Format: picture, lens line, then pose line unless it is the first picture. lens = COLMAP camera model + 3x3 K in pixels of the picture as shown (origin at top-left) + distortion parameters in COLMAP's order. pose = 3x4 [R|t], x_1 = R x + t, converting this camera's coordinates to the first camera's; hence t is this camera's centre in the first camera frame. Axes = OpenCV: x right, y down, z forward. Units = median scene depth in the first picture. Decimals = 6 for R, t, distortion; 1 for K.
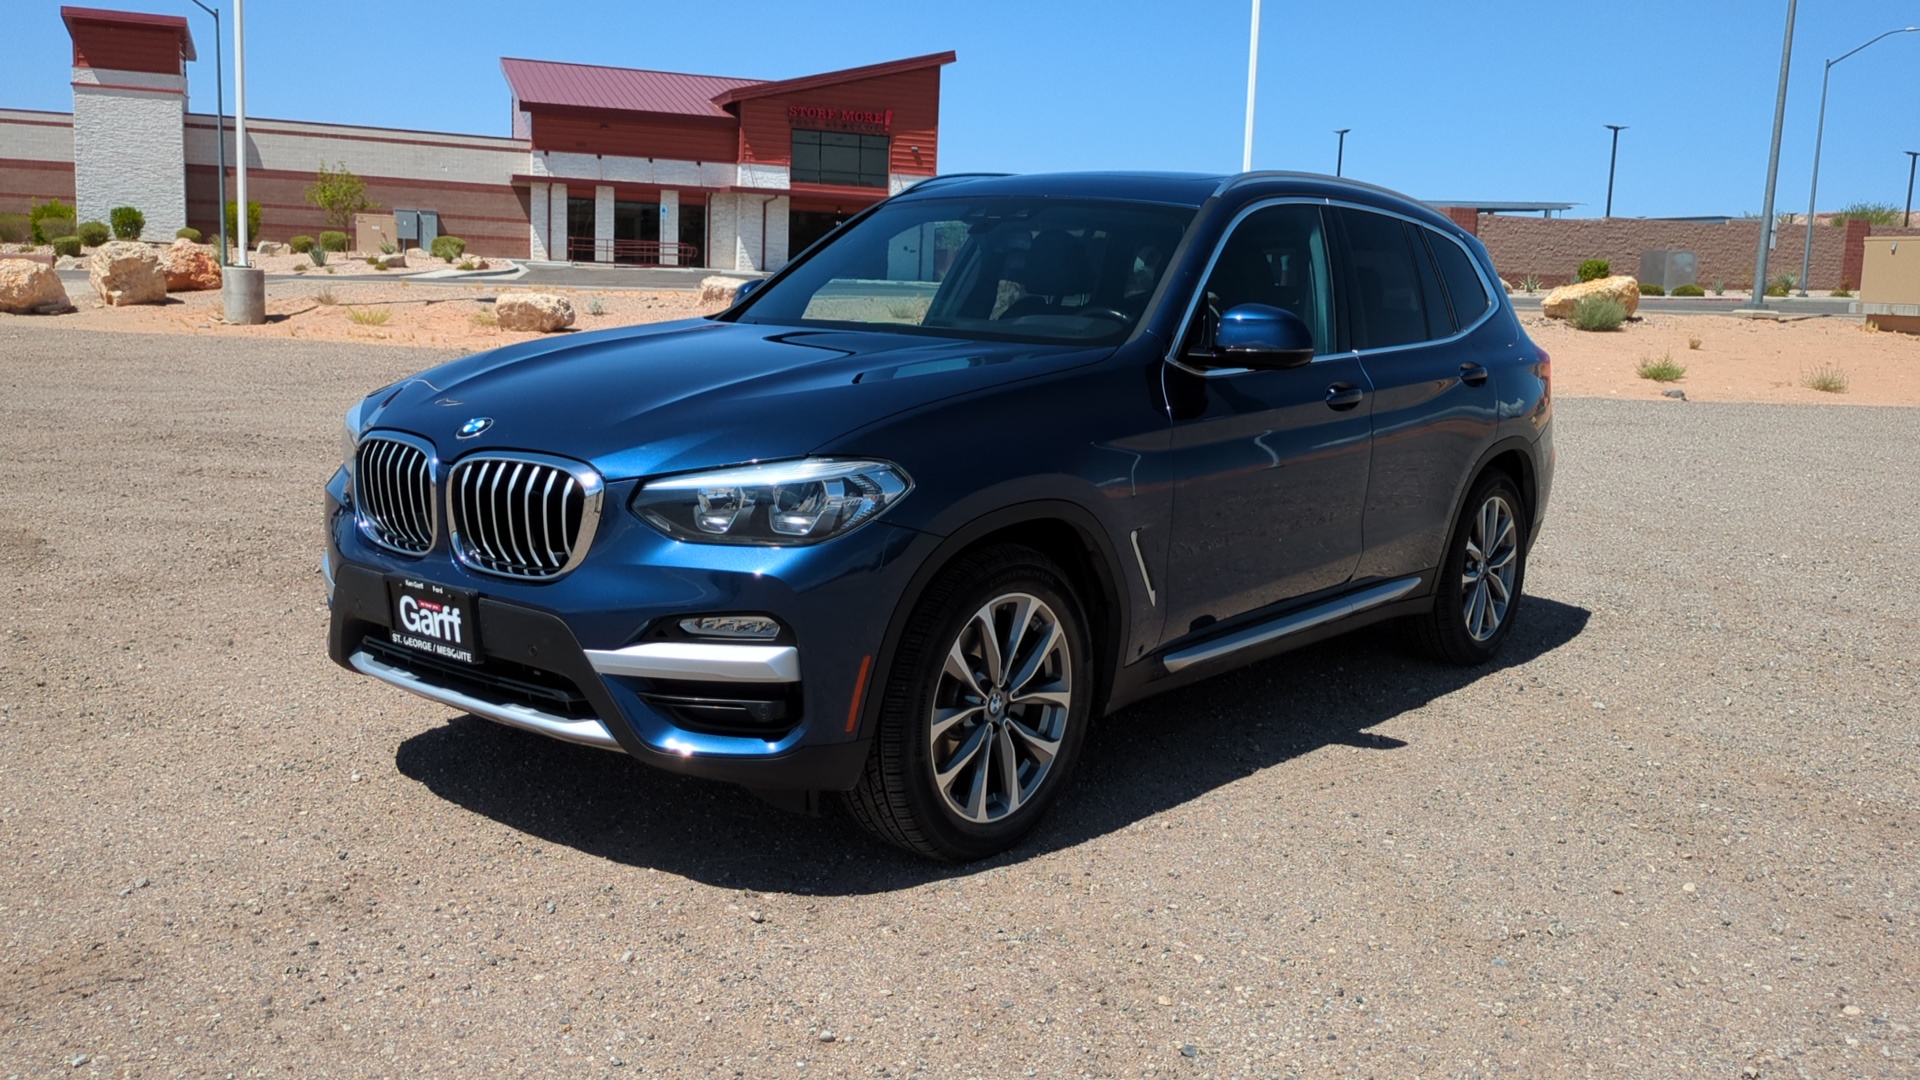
lens RADIAL K [[1691.7, 0, 964.1], [0, 1691.7, 528.3], [0, 0, 1]] dist [0.066452, -0.060732]
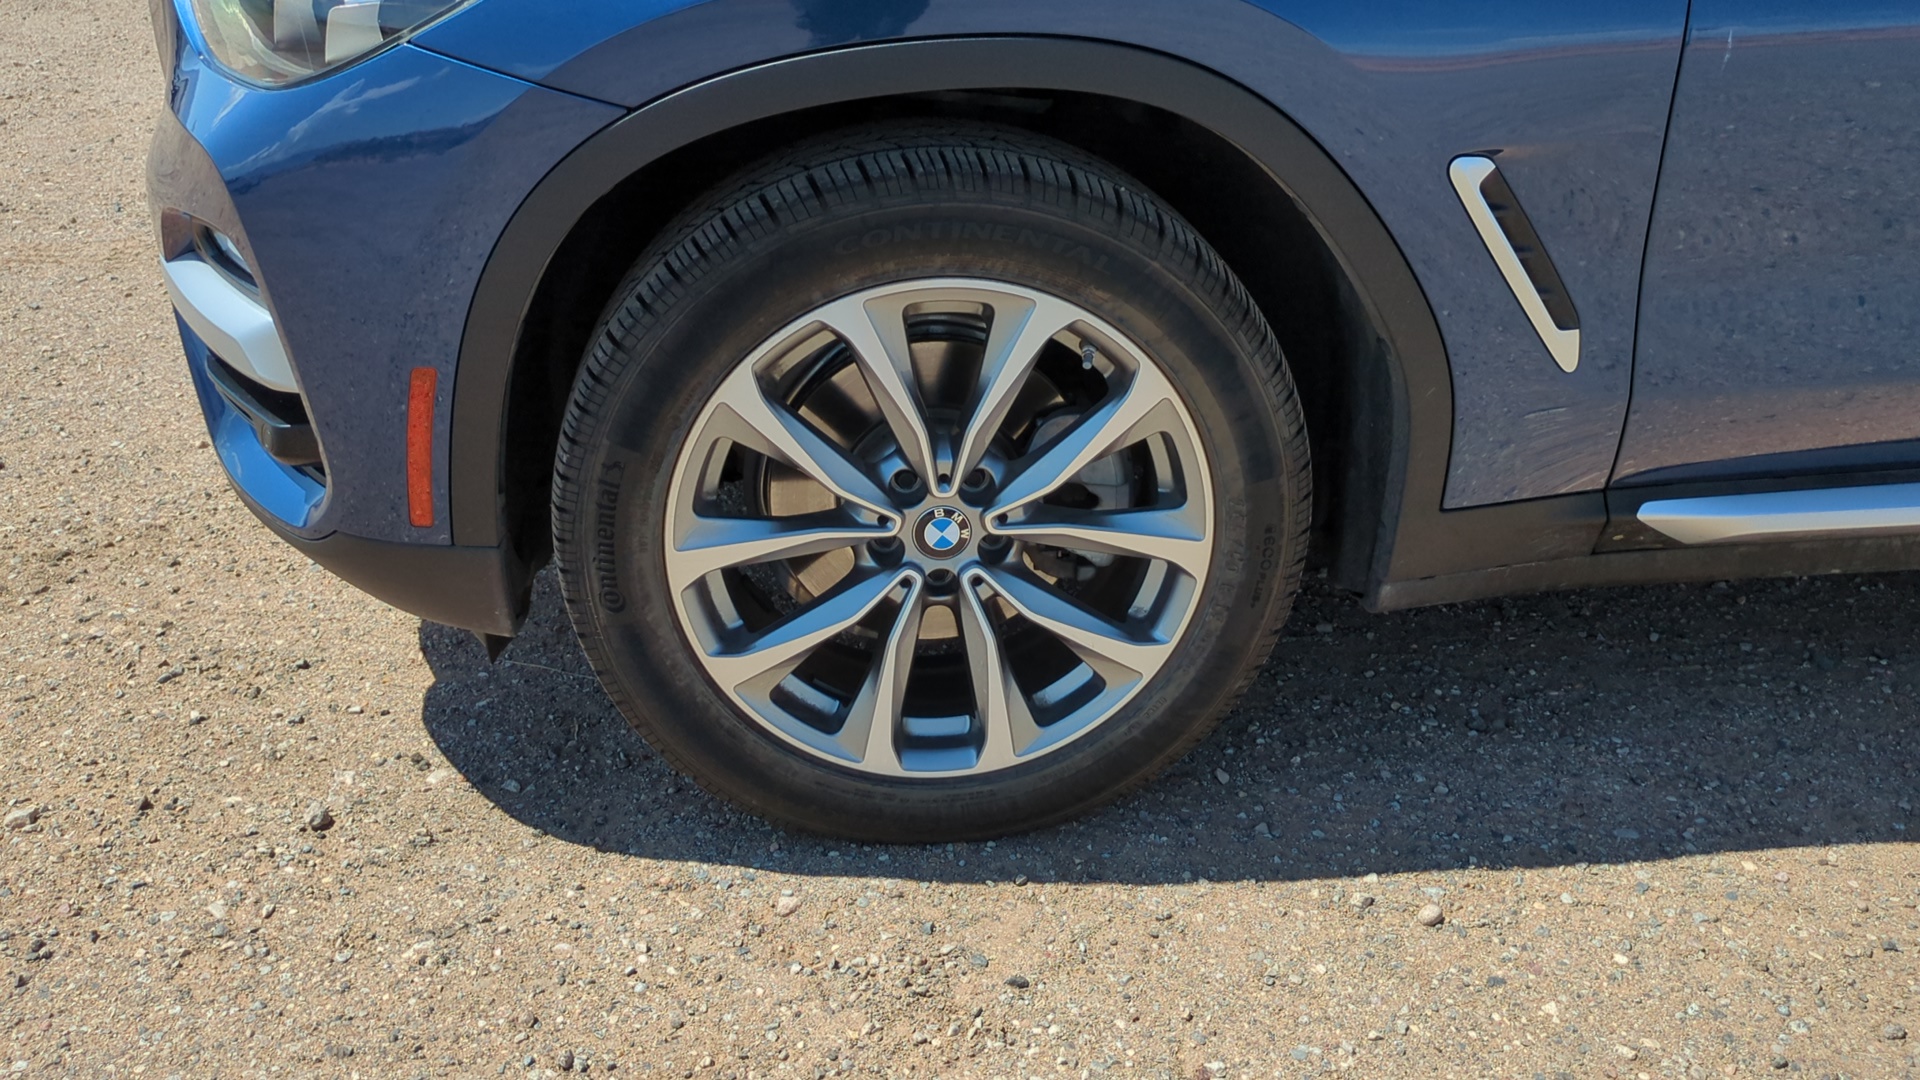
lens RADIAL K [[1691.7, 0, 990.7], [0, 1691.7, 564.3], [0, 0, 1]] dist [0.066452, -0.060732]
pose [[0.705617, 0.271554, -0.654495, 0.028220], [-0.082490, 0.948853, 0.304752, -0.001785], [0.703776, -0.161049, 0.691927, 0.064941]]
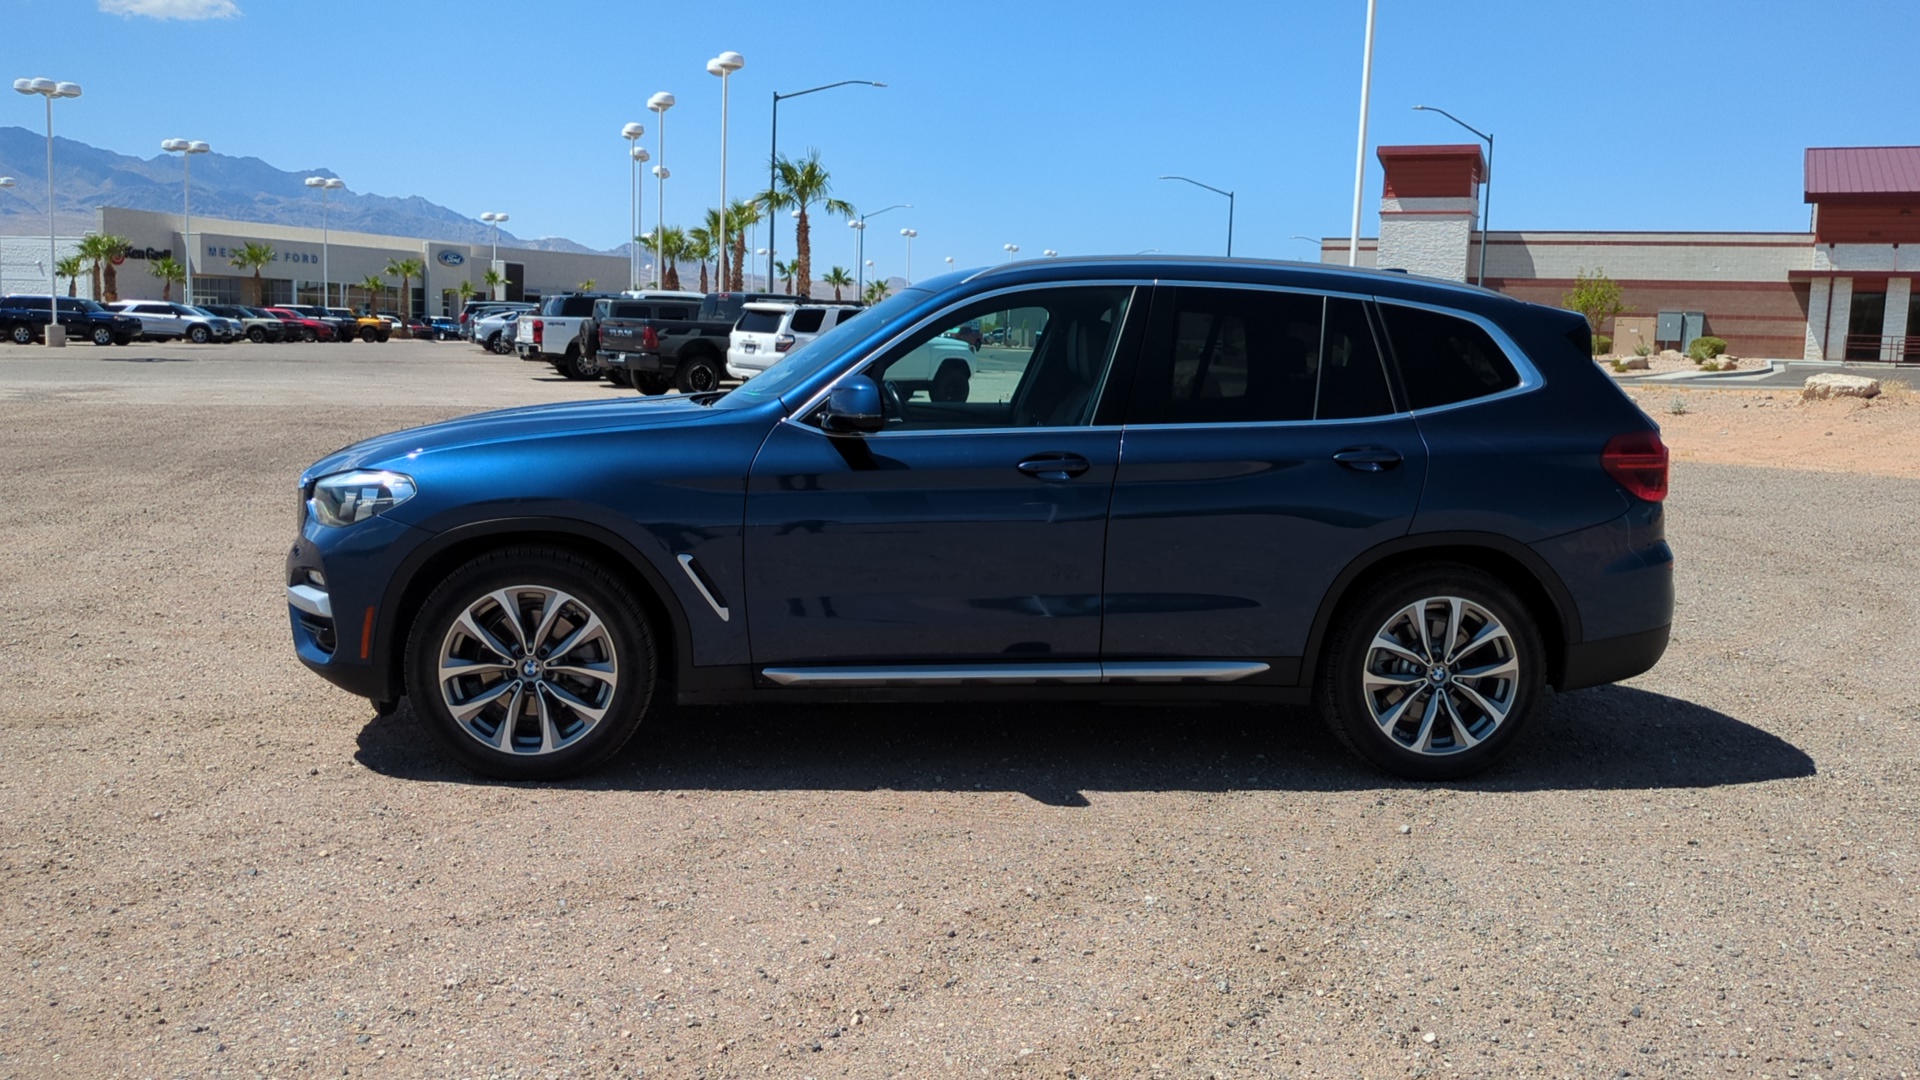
lens RADIAL K [[1691.7, 0, 968.1], [0, 1691.7, 535.2], [0, 0, 1]] dist [0.066452, -0.060732]
pose [[0.703742, 0.066100, -0.707374, 0.110086], [-0.106246, 0.994258, -0.012793, -0.001825], [0.702466, 0.084158, 0.706724, 0.025997]]
